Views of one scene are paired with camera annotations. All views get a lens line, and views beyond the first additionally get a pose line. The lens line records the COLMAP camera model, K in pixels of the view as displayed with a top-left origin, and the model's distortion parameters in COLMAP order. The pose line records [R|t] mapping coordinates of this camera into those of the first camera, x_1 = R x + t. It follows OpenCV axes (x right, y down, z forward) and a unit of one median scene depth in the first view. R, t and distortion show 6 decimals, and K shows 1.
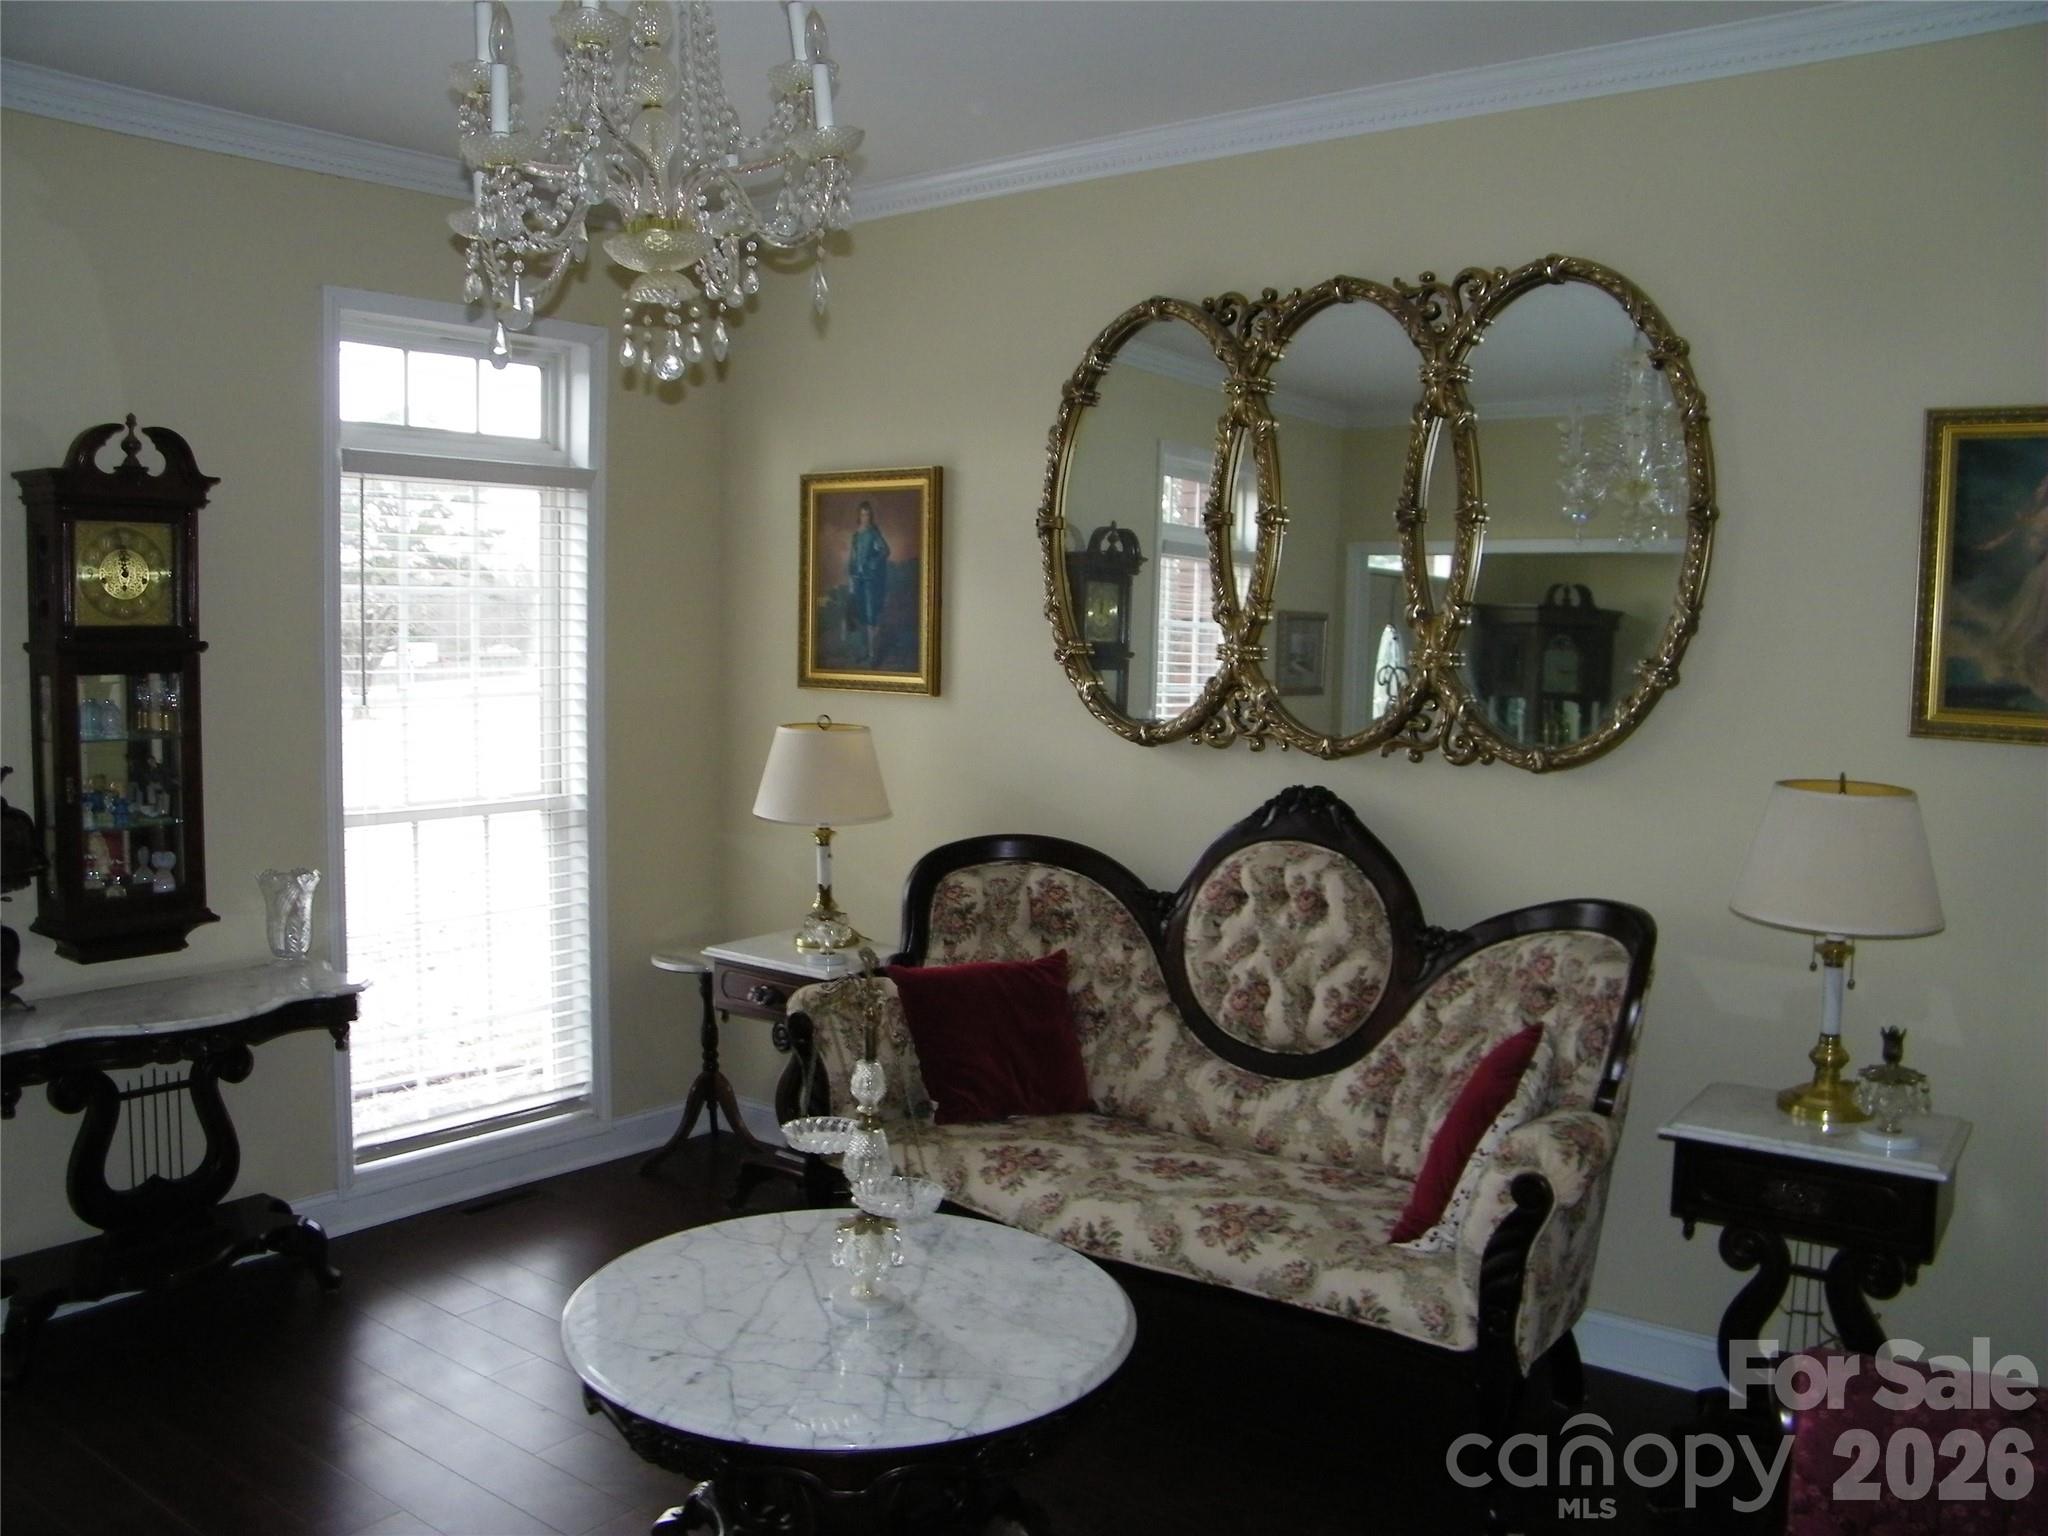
lens RADIAL K [[1747.8, 0, 1036.9], [0, 1747.8, 720.9], [0, 0, 1]] dist [-0.196105, 0.159509]
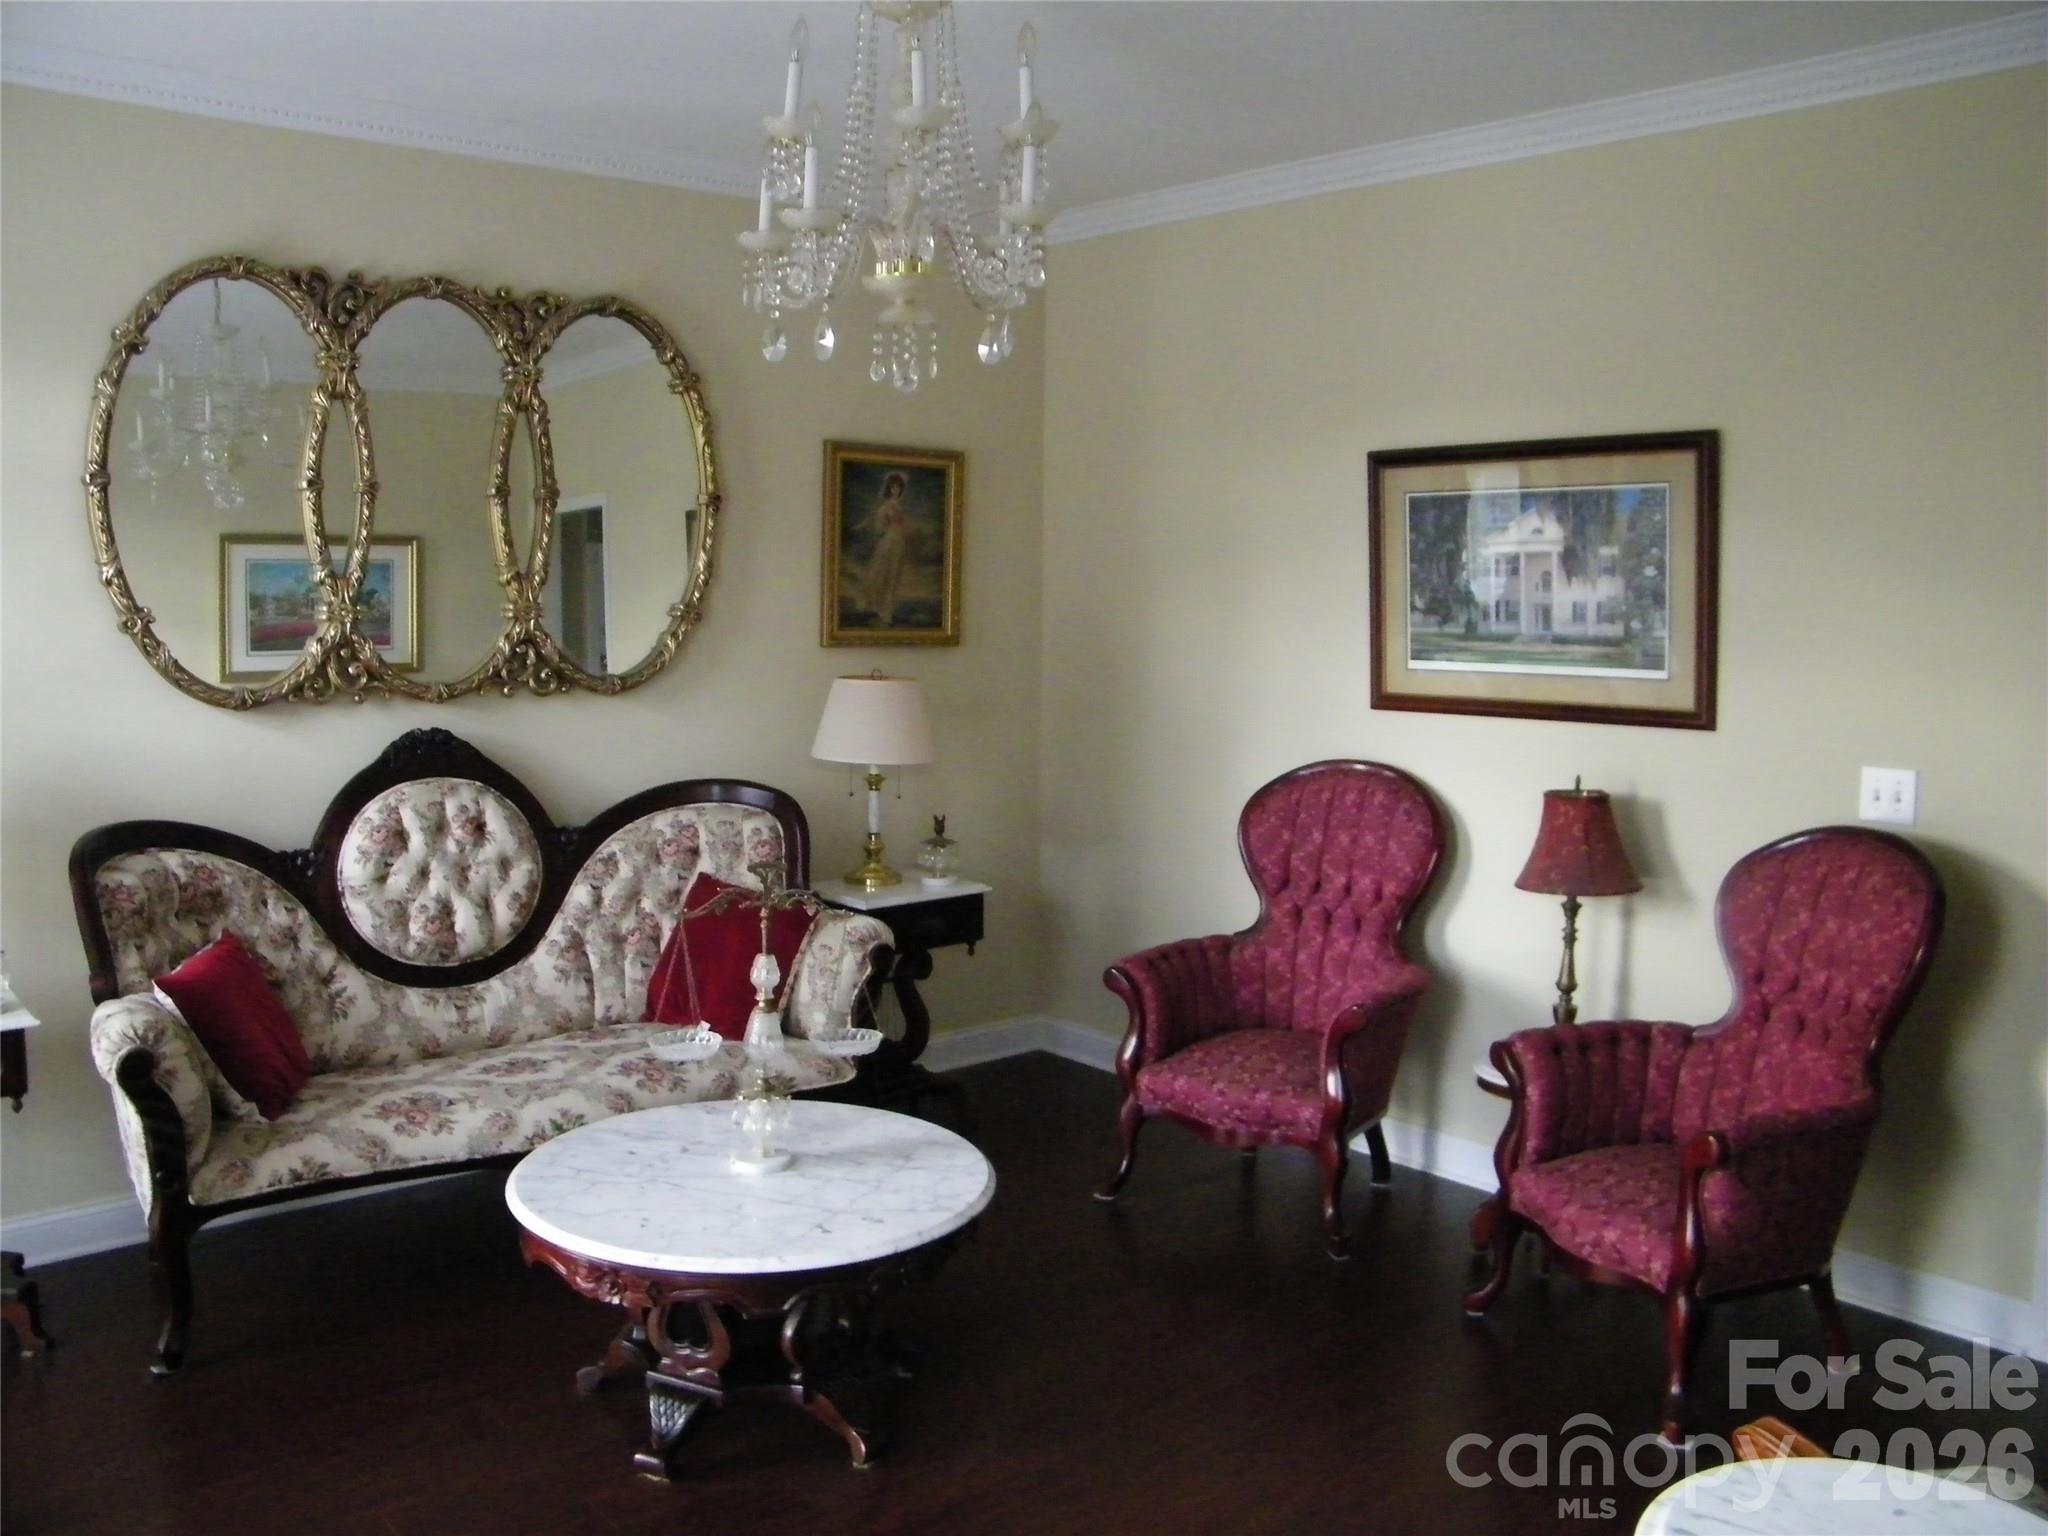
lens RADIAL K [[1747.8, 0, 1036.9], [0, 1747.8, 720.9], [0, 0, 1]] dist [-0.196105, 0.159509]
pose [[0.183367, -0.092207, 0.978711, -0.873016], [0.052560, 0.995087, 0.083903, -0.040154], [-0.981638, 0.036056, 0.187312, 0.417546]]
